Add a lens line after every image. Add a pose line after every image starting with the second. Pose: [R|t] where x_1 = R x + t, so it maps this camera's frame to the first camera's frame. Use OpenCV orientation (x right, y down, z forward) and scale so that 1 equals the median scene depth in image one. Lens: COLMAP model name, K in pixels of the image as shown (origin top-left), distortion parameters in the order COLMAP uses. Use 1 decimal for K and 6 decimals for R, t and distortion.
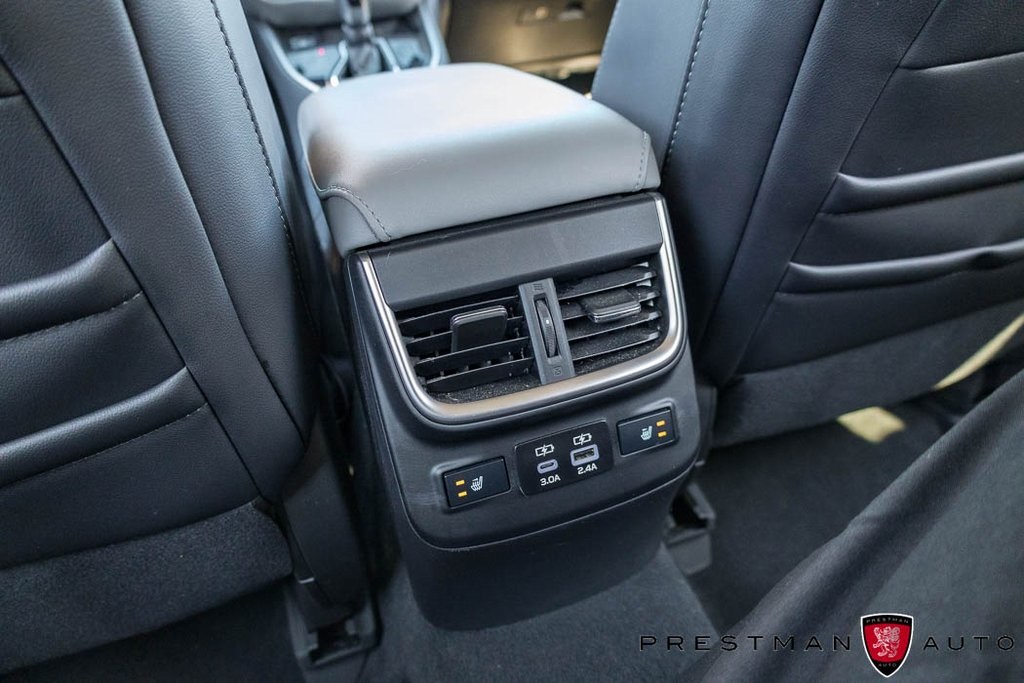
lens RADIAL K [[676.6, 0, 512.0], [0, 676.6, 341.5], [0, 0, 1]] dist [-0.000036, -0.001564]
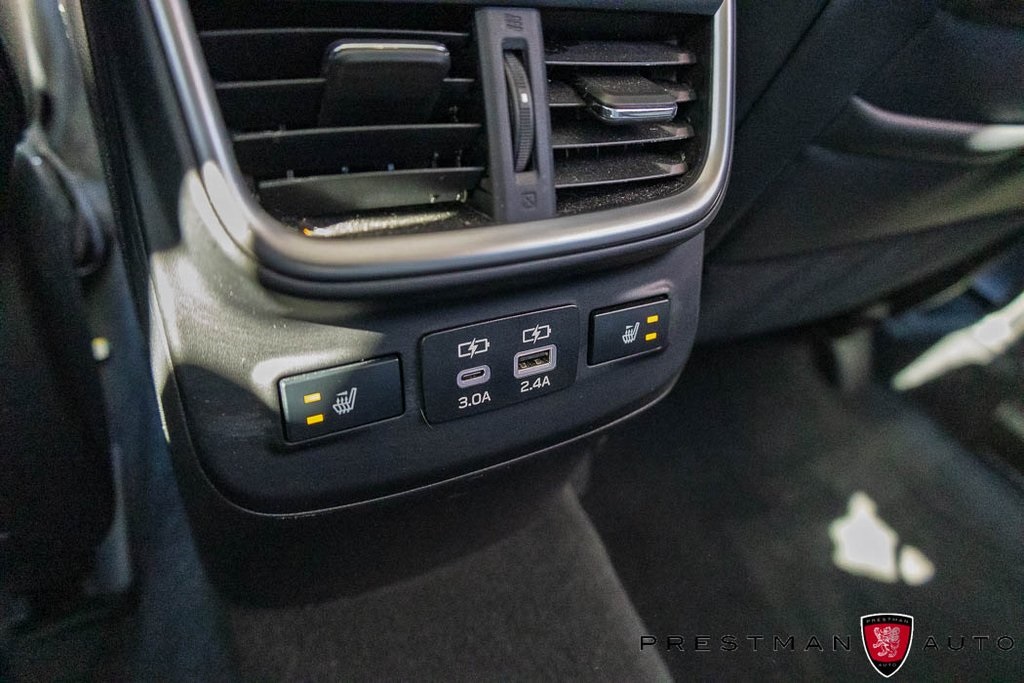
lens RADIAL K [[676.6, 0, 512.0], [0, 676.6, 341.5], [0, 0, 1]] dist [-0.000036, -0.001564]
pose [[0.956070, 0.082794, 0.281203, -0.076666], [-0.127589, 0.981185, 0.144906, 0.070471], [-0.263915, -0.174419, 0.948645, 0.462160]]
